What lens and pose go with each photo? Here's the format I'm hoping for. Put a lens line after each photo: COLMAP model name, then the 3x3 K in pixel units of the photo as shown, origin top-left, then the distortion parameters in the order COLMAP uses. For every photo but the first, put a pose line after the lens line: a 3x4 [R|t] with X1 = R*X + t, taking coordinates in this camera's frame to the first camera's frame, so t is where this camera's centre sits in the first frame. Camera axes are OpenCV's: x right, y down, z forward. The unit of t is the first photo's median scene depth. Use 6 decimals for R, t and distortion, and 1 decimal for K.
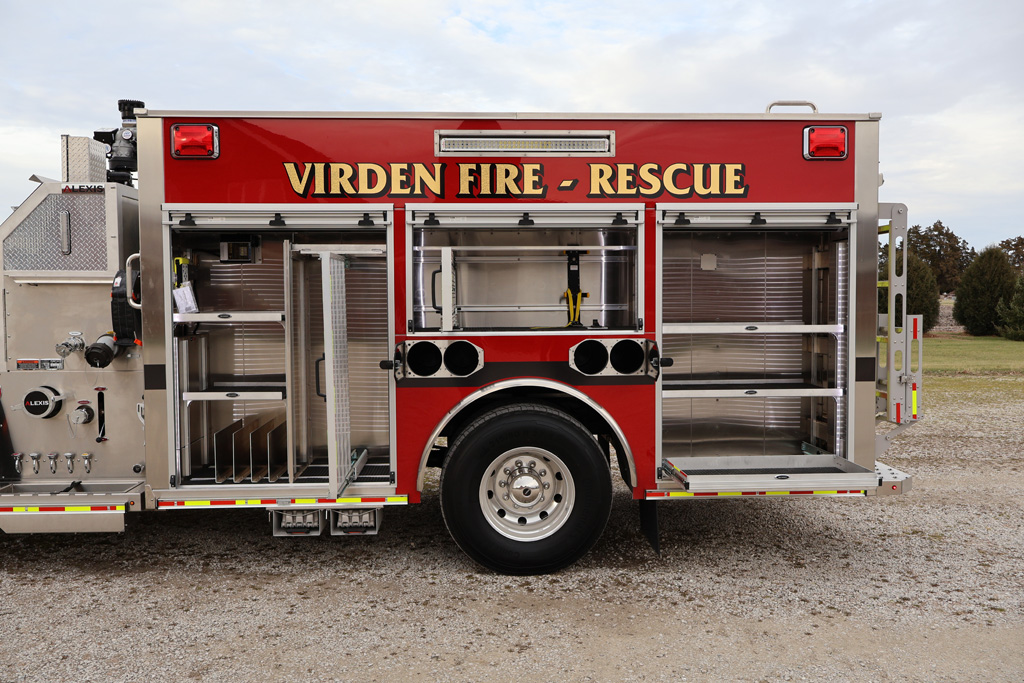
lens RADIAL K [[860.6, 0, 513.7], [0, 860.6, 338.8], [0, 0, 1]] dist [0.014893, -0.023262]
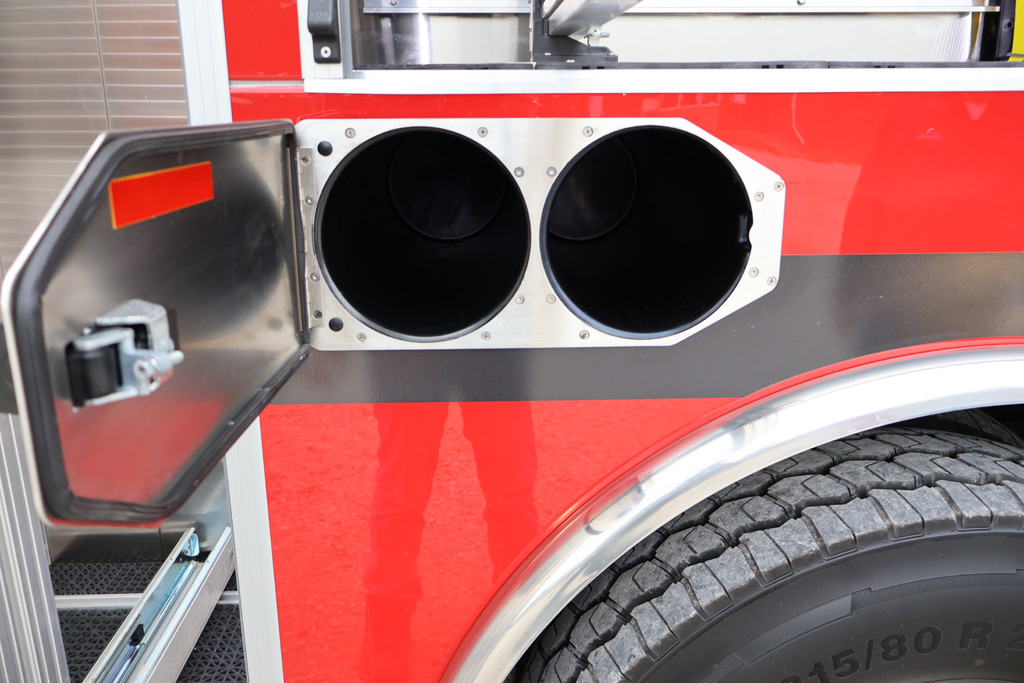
lens RADIAL K [[860.6, 0, 518.6], [0, 860.6, 341.5], [0, 0, 1]] dist [0.014893, -0.023262]
pose [[0.999752, 0.005878, -0.021499, -0.080456], [-0.000788, 0.973320, 0.229449, 0.004913], [0.022274, -0.229375, 0.973083, 0.822573]]
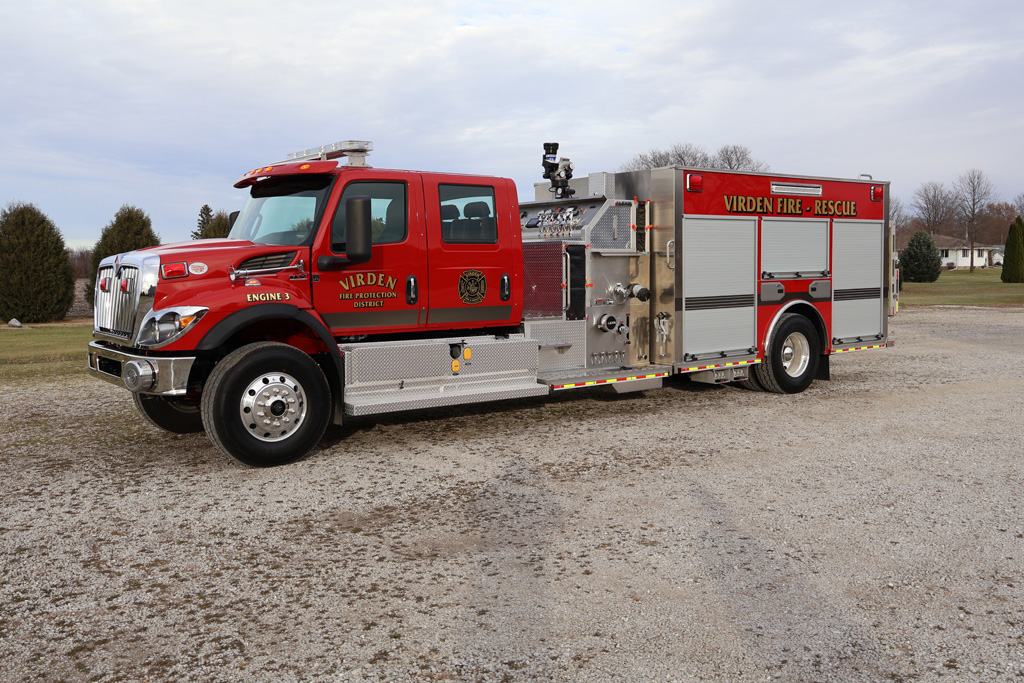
lens RADIAL K [[917.2, 0, 527.6], [0, 917.2, 342.8], [0, 0, 1]] dist [0.011476, -0.007411]
pose [[0.822097, -0.056313, 0.566556, -1.800204], [0.042037, 0.998384, 0.038238, 0.036304], [-0.567793, -0.007619, 0.823136, -0.482049]]
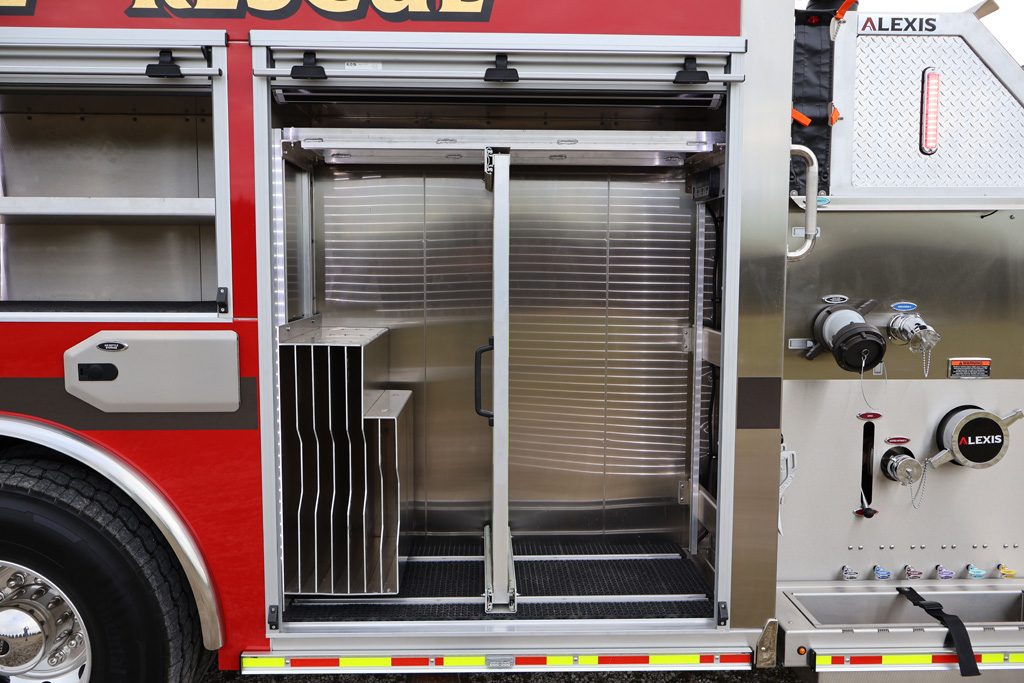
lens RADIAL K [[860.6, 0, 549.2], [0, 860.6, 339.7], [0, 0, 1]] dist [0.014893, -0.023262]
pose [[0.999253, 0.013254, -0.036303, 0.333453], [-0.011230, 0.998400, 0.055415, -0.023263], [0.036979, -0.054966, 0.997803, 0.547047]]
